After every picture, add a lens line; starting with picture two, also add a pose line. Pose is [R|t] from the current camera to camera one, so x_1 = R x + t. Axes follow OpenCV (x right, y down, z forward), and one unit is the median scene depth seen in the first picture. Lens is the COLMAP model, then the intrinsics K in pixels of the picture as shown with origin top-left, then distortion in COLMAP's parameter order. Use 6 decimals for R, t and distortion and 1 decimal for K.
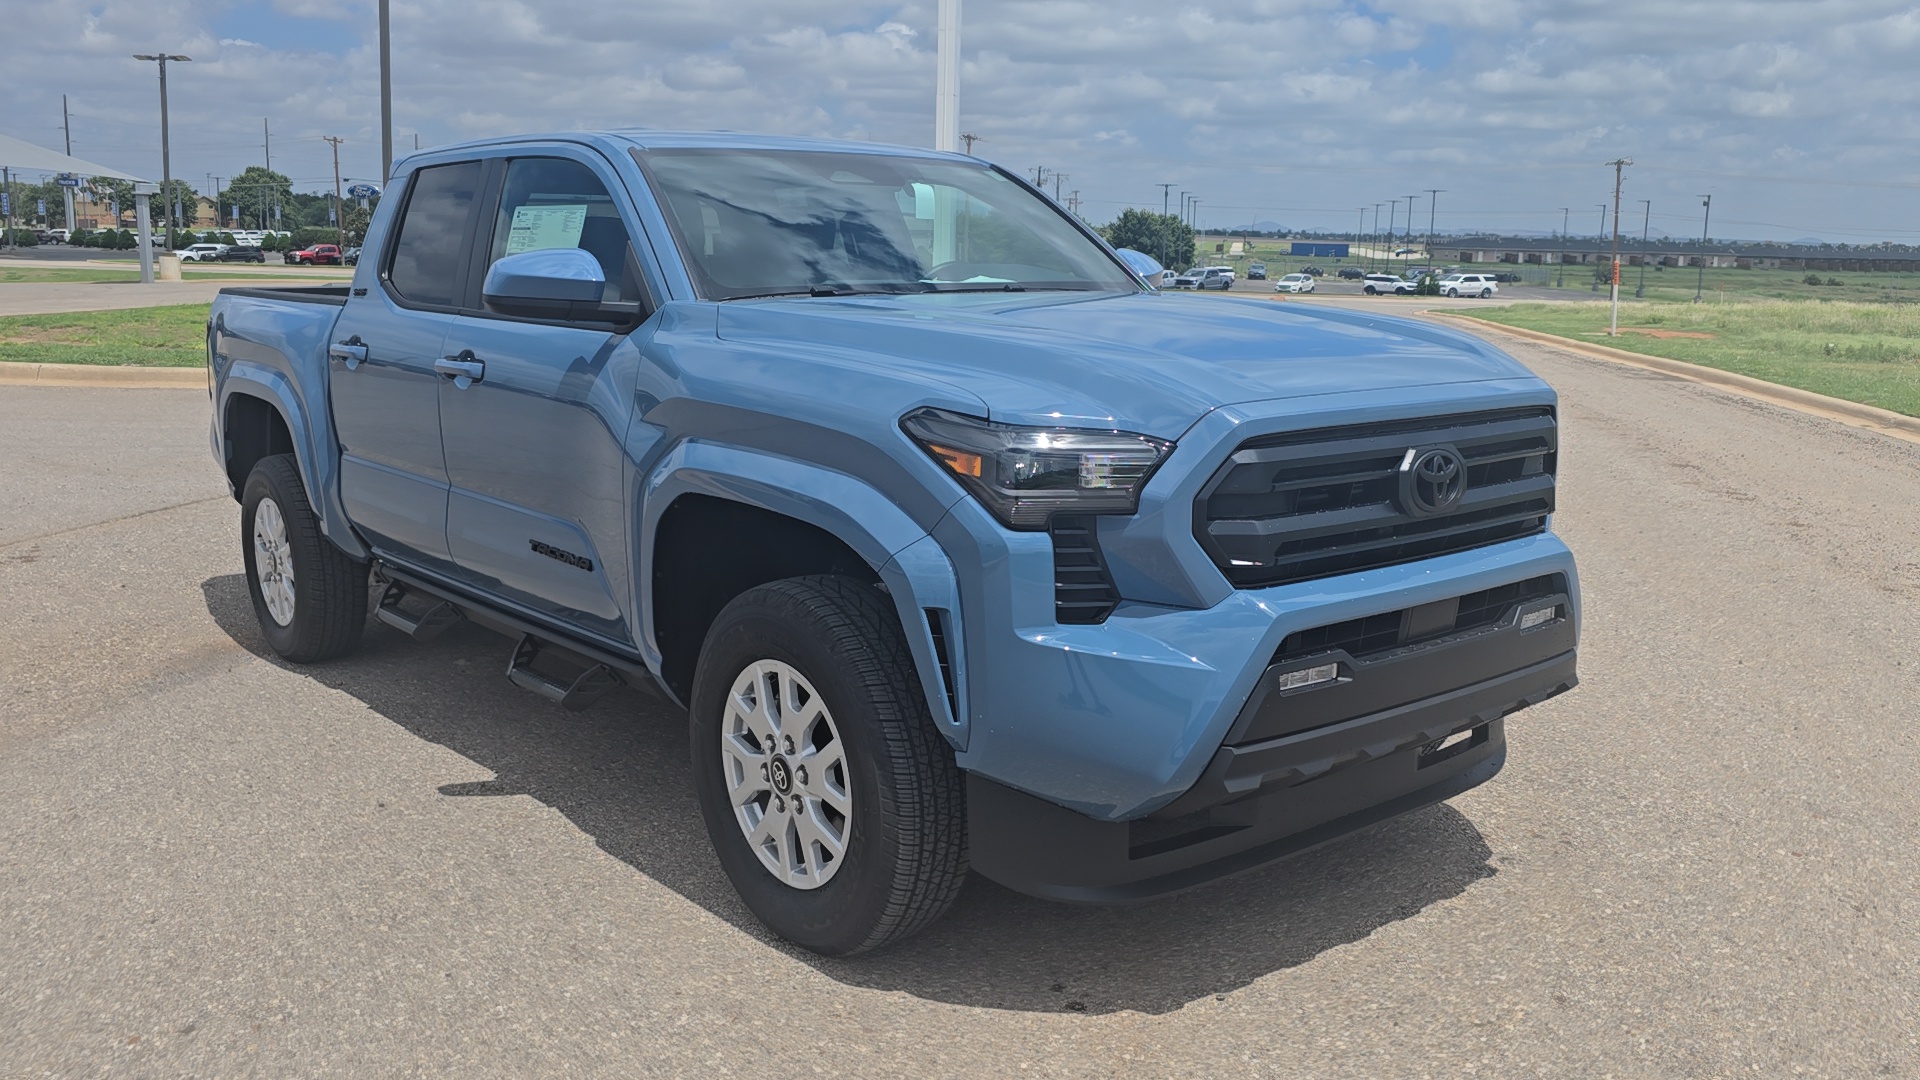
lens RADIAL K [[1588.3, 0, 929.6], [0, 1588.3, 547.9], [0, 0, 1]] dist [-0.012966, 0.021447]
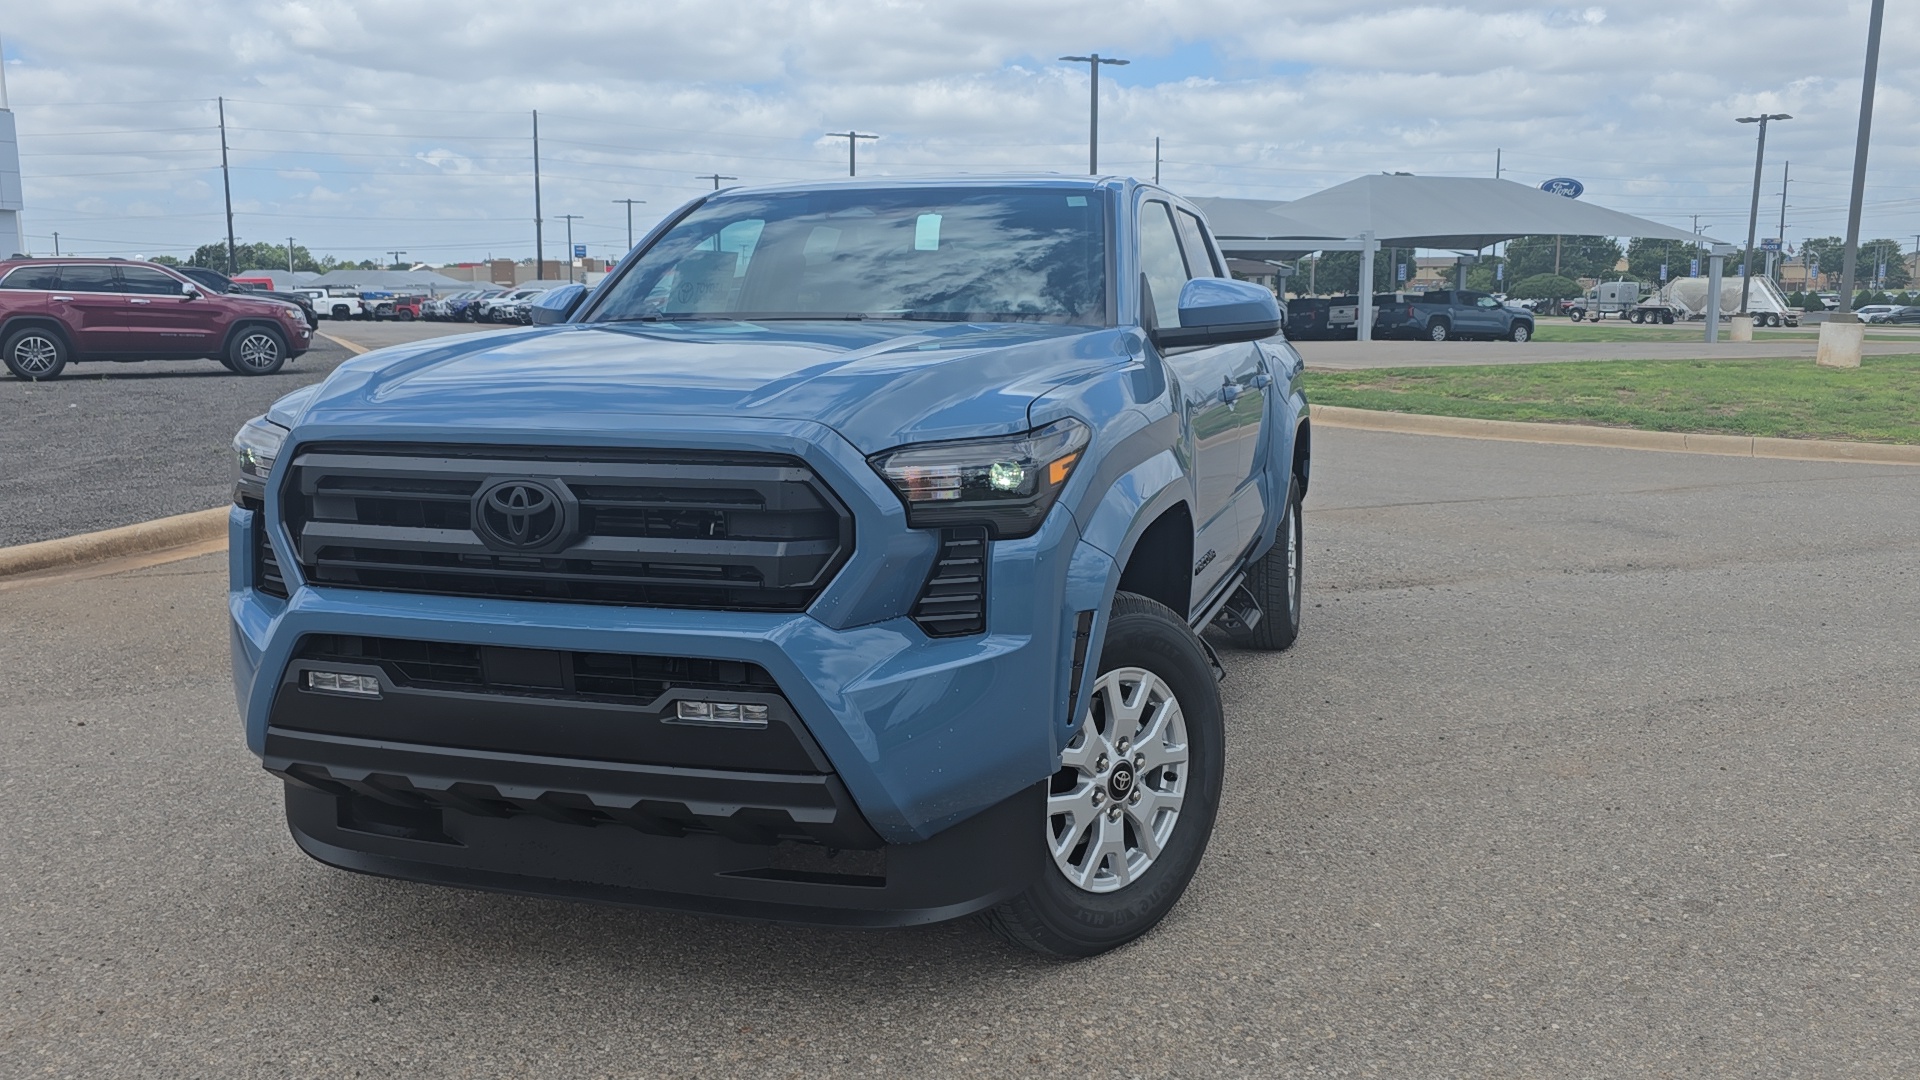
lens RADIAL K [[1588.3, 0, 959.6], [0, 1588.3, 552.1], [0, 0, 1]] dist [-0.012966, 0.021447]
pose [[0.562731, 0.114493, -0.818673, 0.919497], [-0.144308, 0.988761, 0.039087, -0.072252], [0.813947, 0.096145, 0.572929, 0.533755]]
